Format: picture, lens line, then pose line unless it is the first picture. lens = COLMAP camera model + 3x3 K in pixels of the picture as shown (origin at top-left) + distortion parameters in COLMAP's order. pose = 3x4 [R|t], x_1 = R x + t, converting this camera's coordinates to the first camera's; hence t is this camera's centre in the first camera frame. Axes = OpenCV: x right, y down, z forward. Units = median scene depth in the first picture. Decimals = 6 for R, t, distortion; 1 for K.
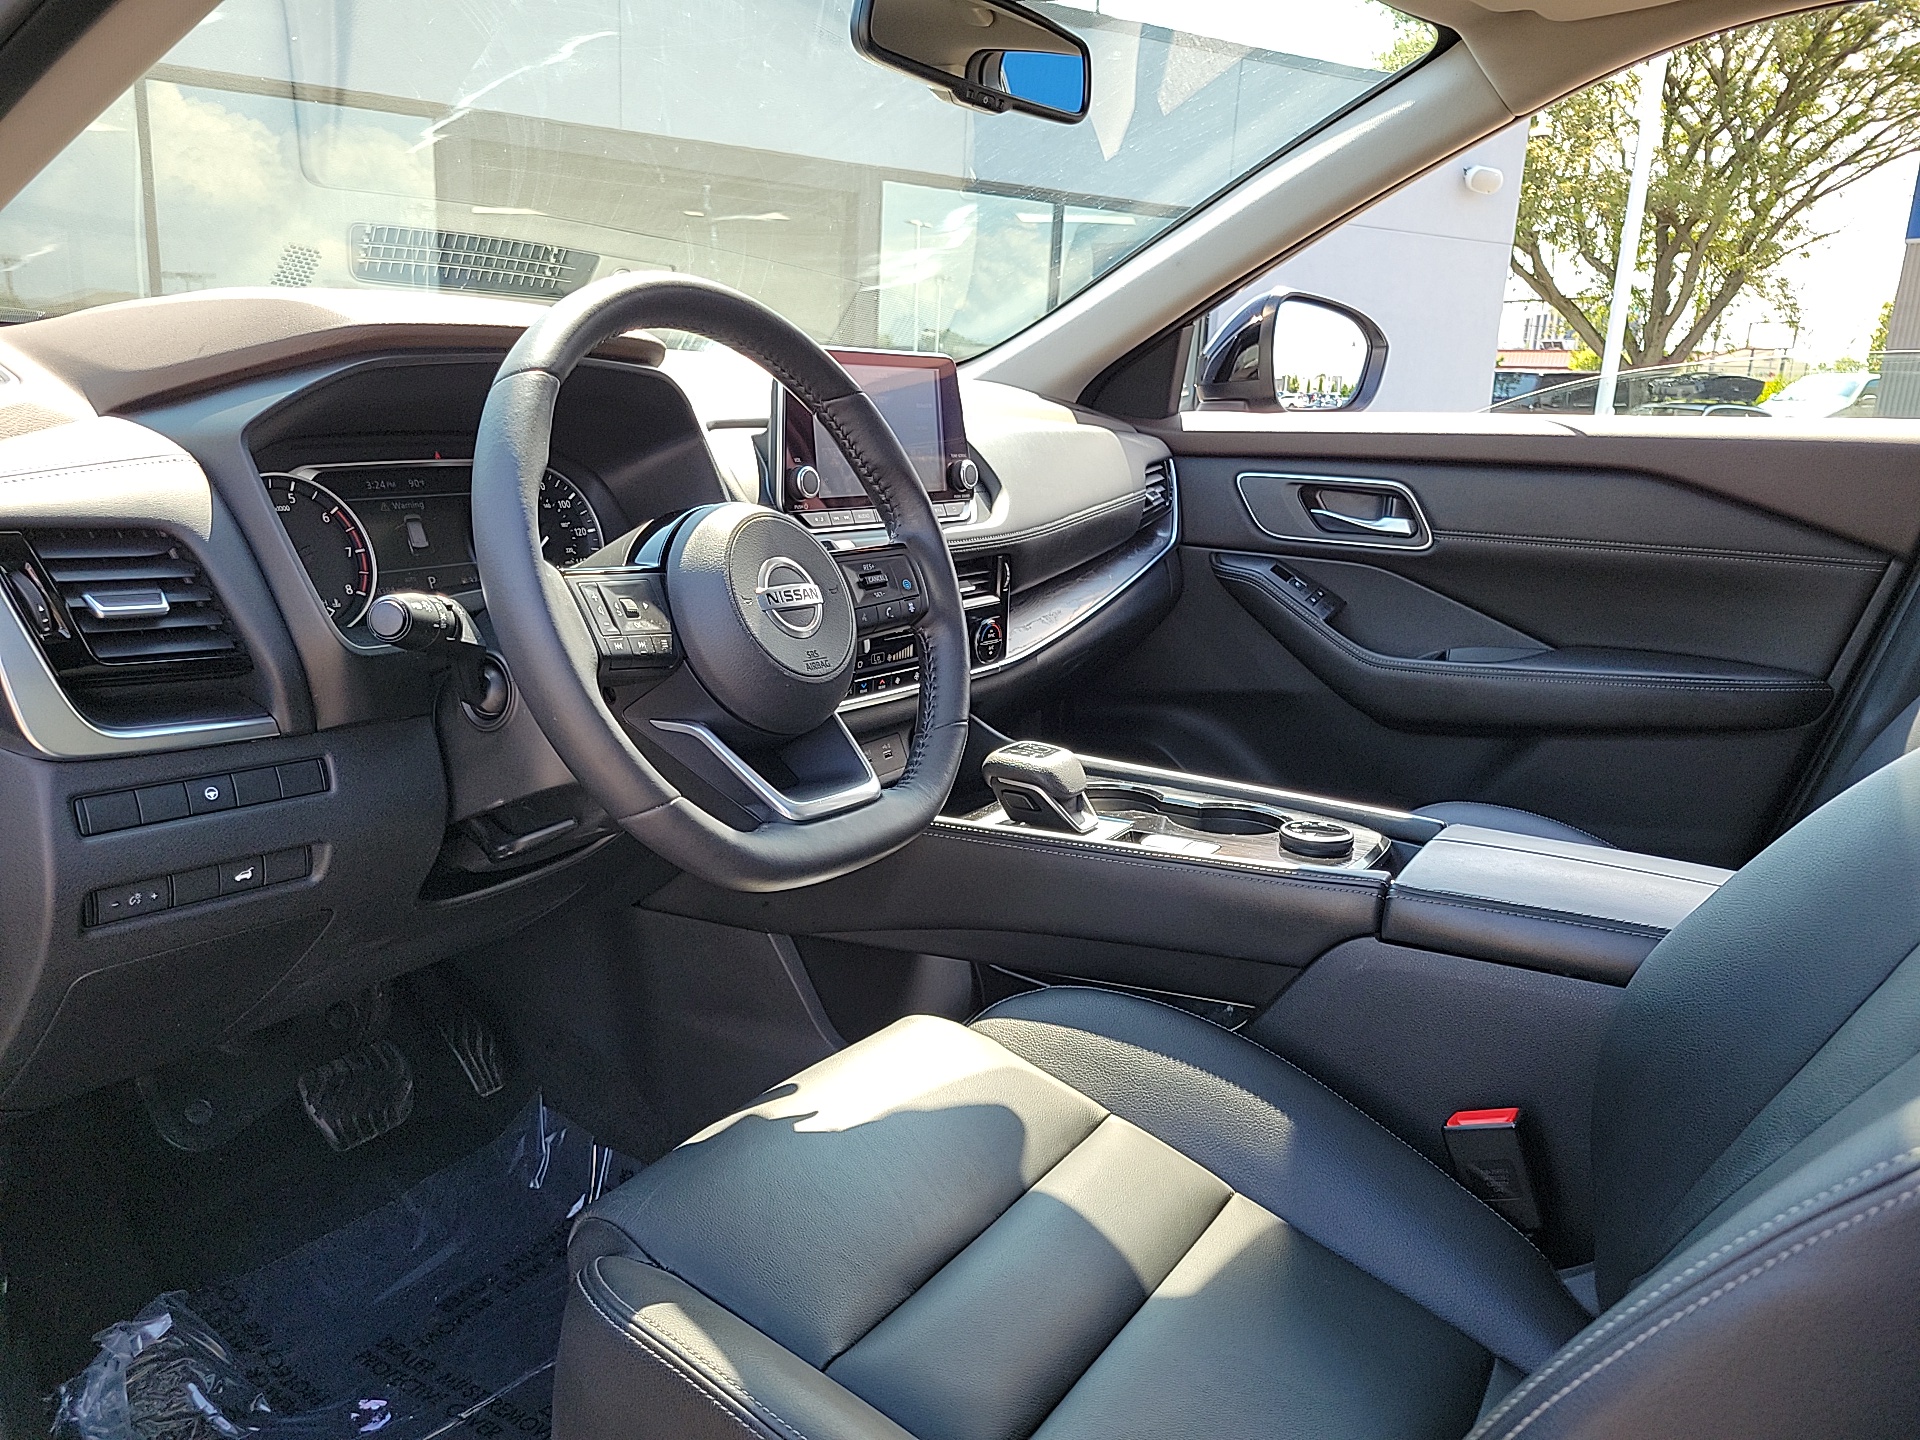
lens RADIAL K [[1458.9, 0, 936.9], [0, 1458.9, 719.8], [0, 0, 1]] dist [0.030453, -0.012117]
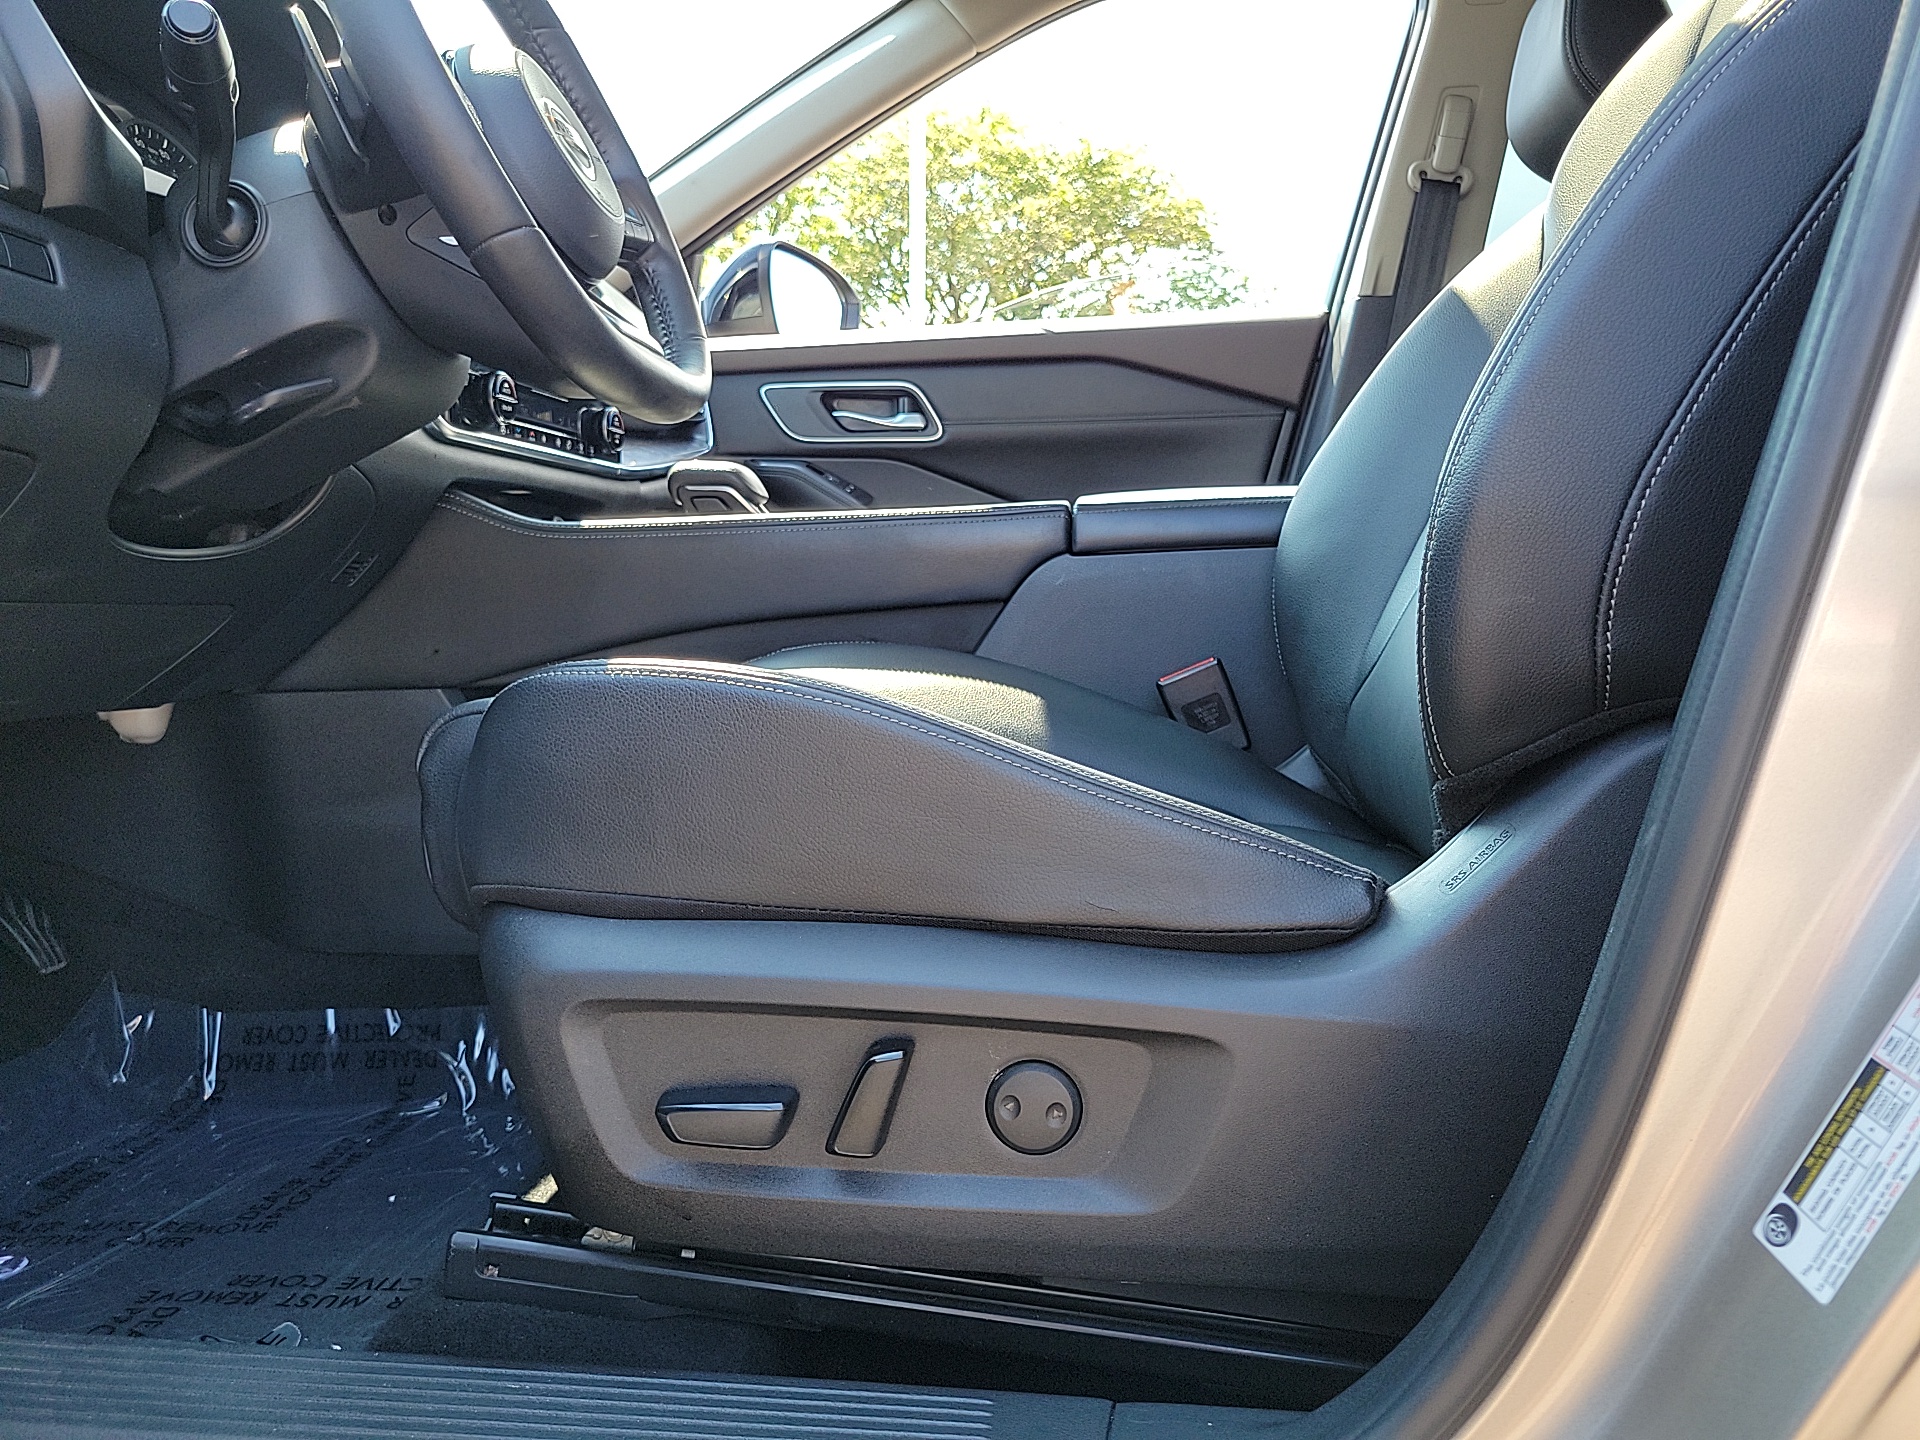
lens RADIAL K [[1458.9, 0, 936.9], [0, 1458.9, 719.8], [0, 0, 1]] dist [0.030453, -0.012117]
pose [[0.899235, -0.072126, 0.431479, -0.167211], [0.135830, 0.983600, -0.118662, 0.229447], [-0.415845, 0.165313, 0.894285, 0.029529]]
